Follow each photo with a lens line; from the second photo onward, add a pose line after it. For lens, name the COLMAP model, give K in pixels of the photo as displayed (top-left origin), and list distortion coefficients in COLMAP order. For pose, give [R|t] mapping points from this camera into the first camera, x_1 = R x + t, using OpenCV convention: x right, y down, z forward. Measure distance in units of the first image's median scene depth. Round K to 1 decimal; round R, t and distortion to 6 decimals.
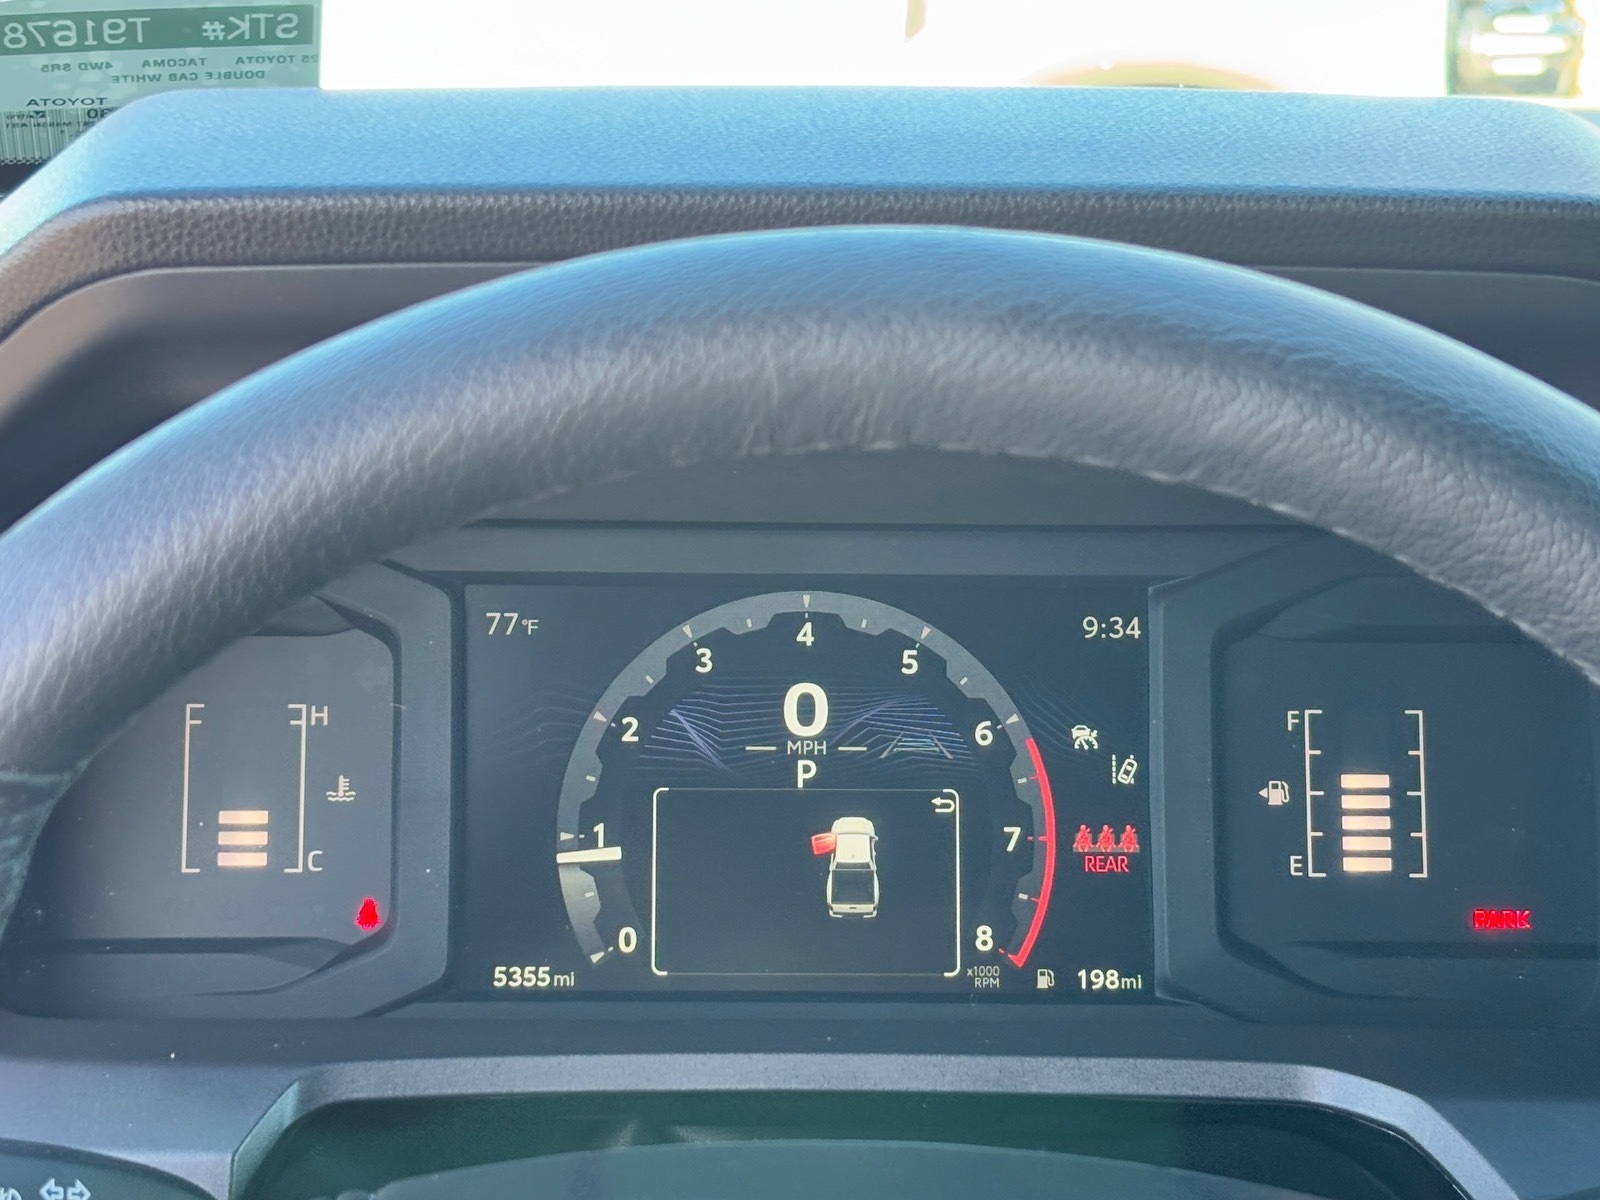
lens RADIAL K [[3350.9, 0, 766.2], [0, 3350.9, 566.6], [0, 0, 1]] dist [0.220367, 0.000000]
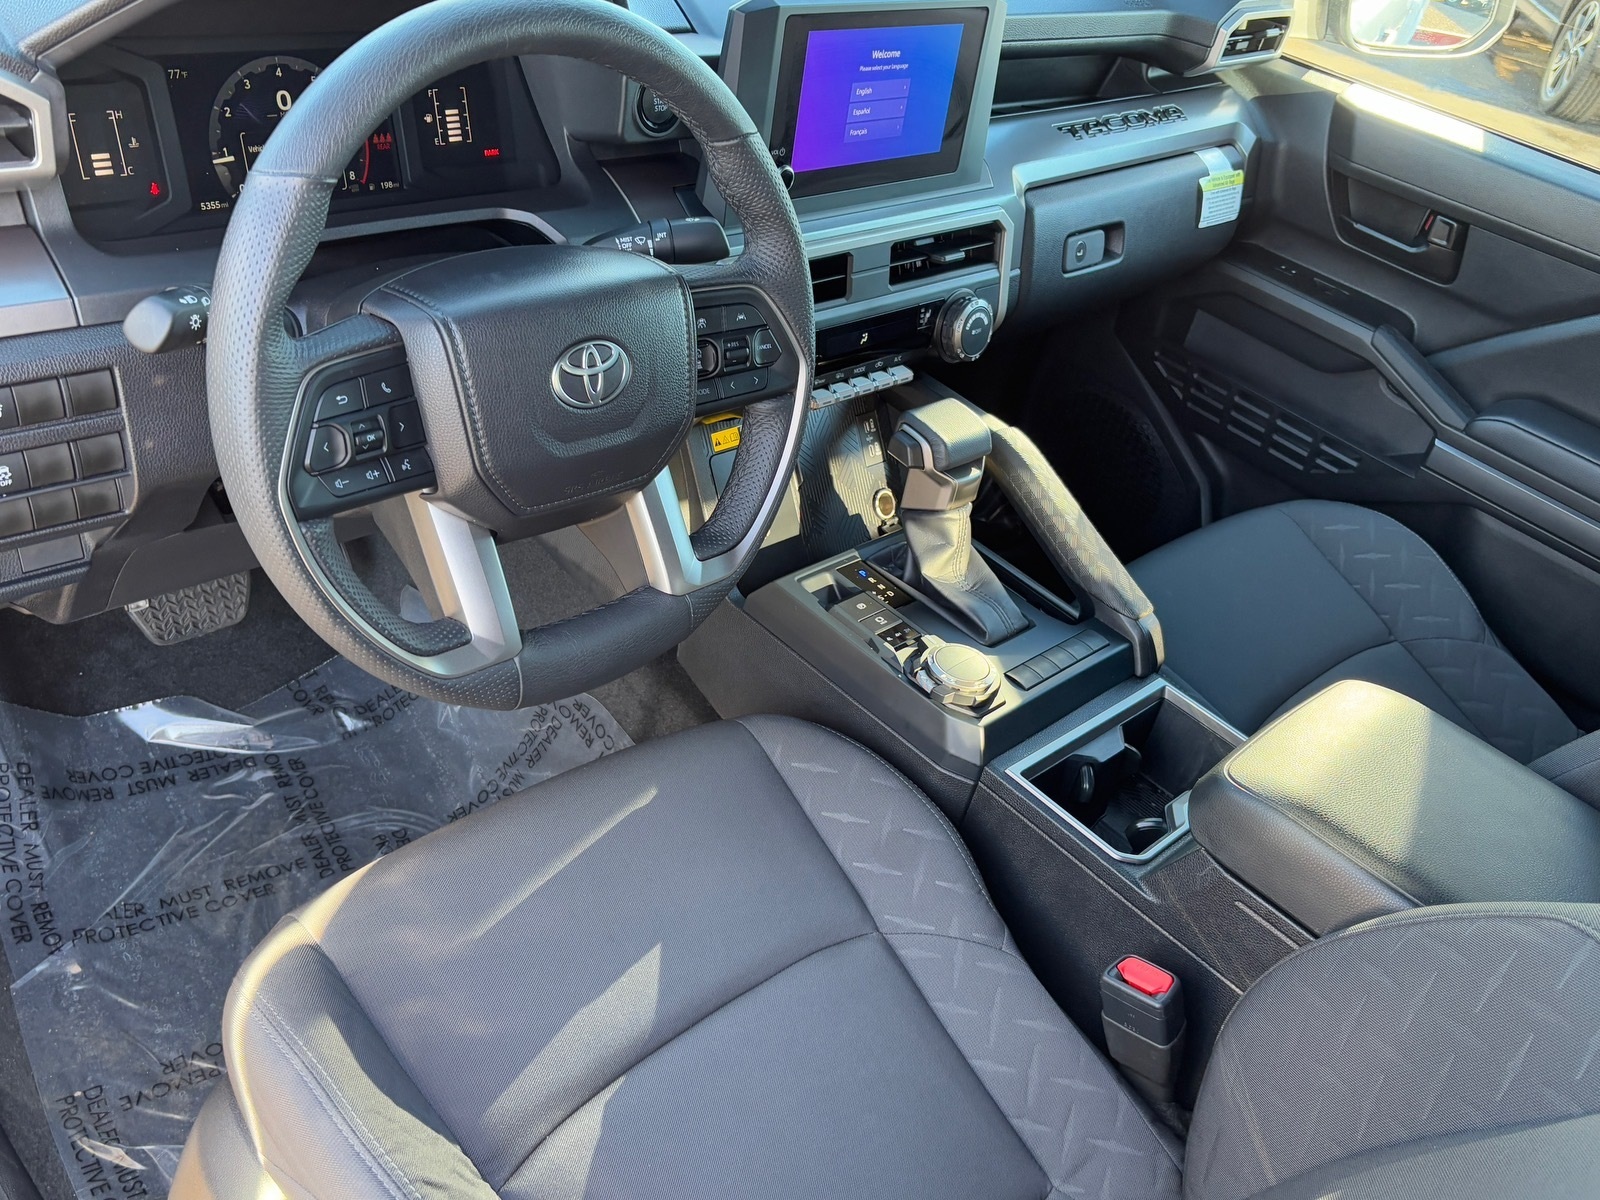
lens RADIAL K [[1413.7, 0, 778.3], [0, 1413.7, 620.5], [0, 0, 1]] dist [0.014158, -0.005953]
pose [[0.719490, -0.299322, 0.626690, -0.586713], [-0.025834, 0.890199, 0.454839, -0.126194], [-0.694022, -0.343442, 0.632757, -0.229026]]
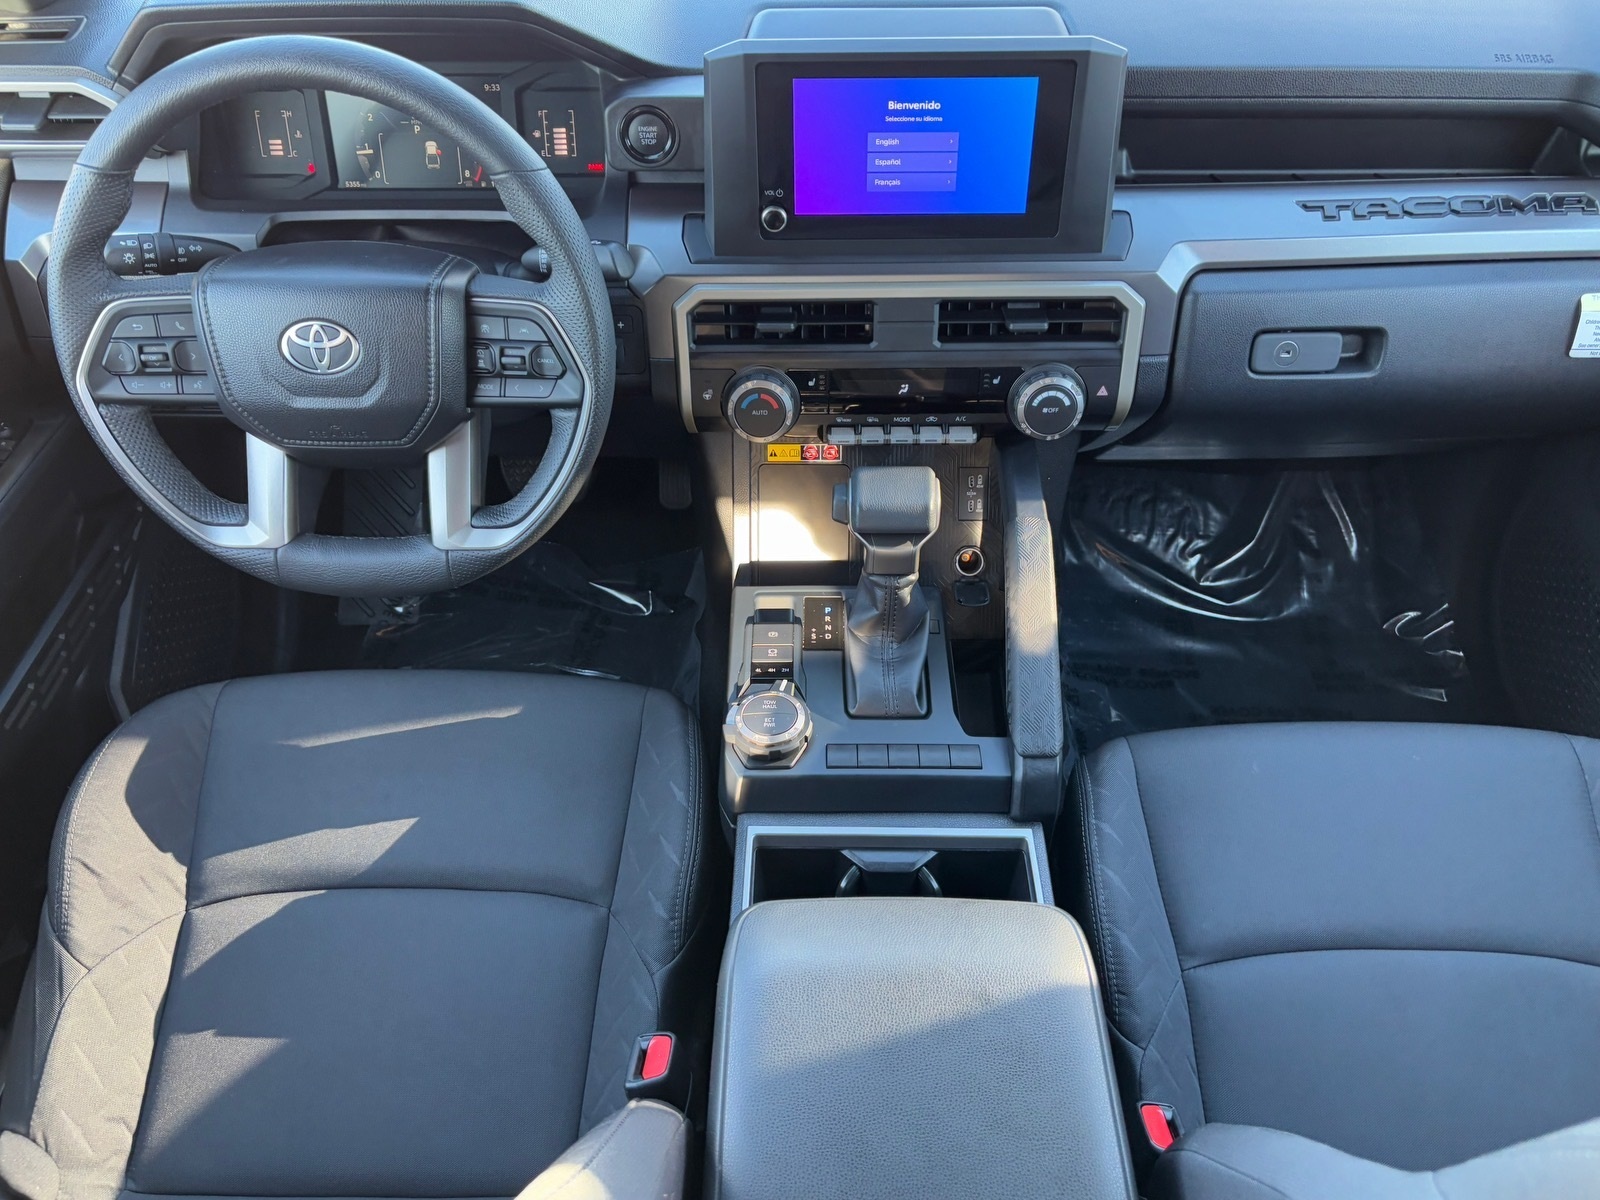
lens RADIAL K [[1260.6, 0, 814.3], [0, 1260.6, 607.3], [0, 0, 1]] dist [0.038320, -0.053882]
pose [[0.999416, 0.004666, -0.033839, 0.526035], [0.012556, 0.871094, 0.490955, -0.171937], [0.031767, -0.491094, 0.870527, -0.539582]]
